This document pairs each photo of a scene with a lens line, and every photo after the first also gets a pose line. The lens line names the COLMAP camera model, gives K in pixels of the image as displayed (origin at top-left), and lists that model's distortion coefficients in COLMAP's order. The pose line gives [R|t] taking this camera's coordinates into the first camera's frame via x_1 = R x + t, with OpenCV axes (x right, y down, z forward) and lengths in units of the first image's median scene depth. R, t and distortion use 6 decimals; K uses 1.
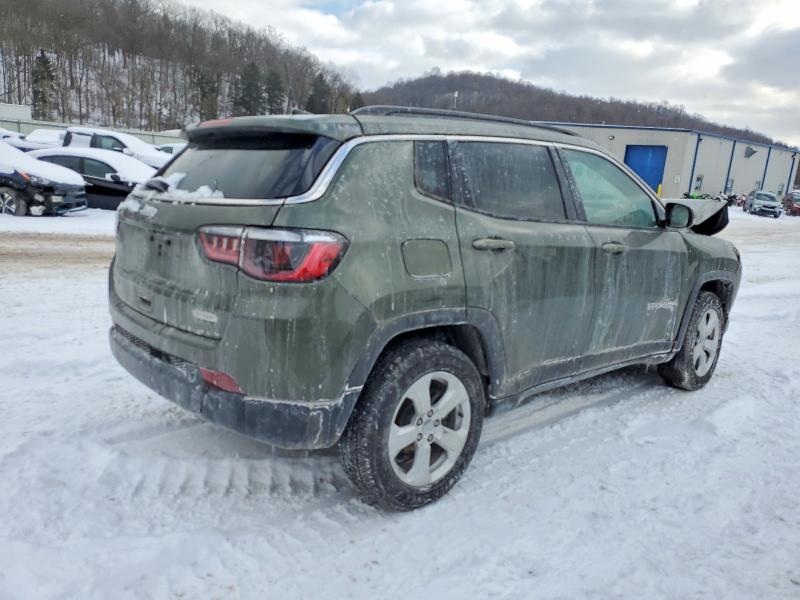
lens RADIAL K [[646.0, 0, 398.9], [0, 646.0, 300.7], [0, 0, 1]] dist [0.035794, -0.004151]
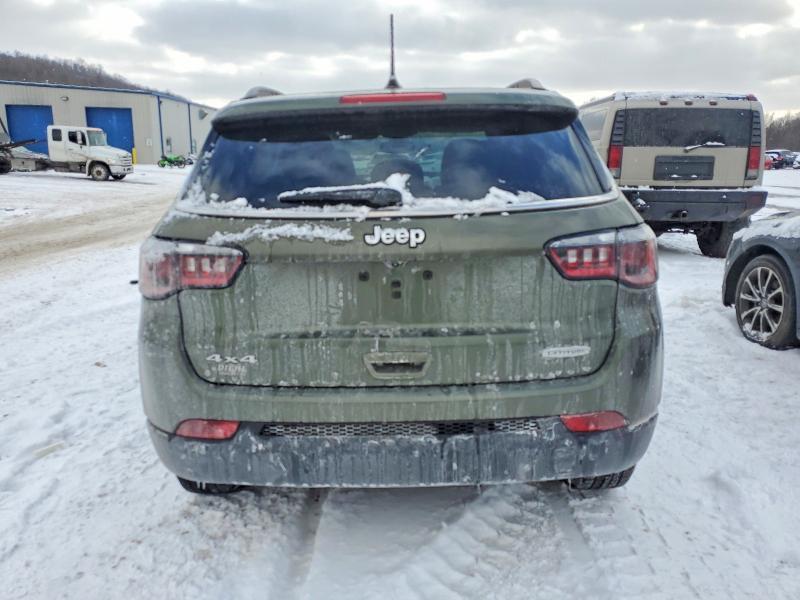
lens RADIAL K [[646.0, 0, 399.3], [0, 646.0, 302.5], [0, 0, 1]] dist [0.035794, -0.004151]
pose [[0.656673, -0.226789, 0.719268, -0.088520], [0.184255, 0.973058, 0.138591, -0.016311], [-0.731321, 0.041520, 0.680768, 0.054766]]
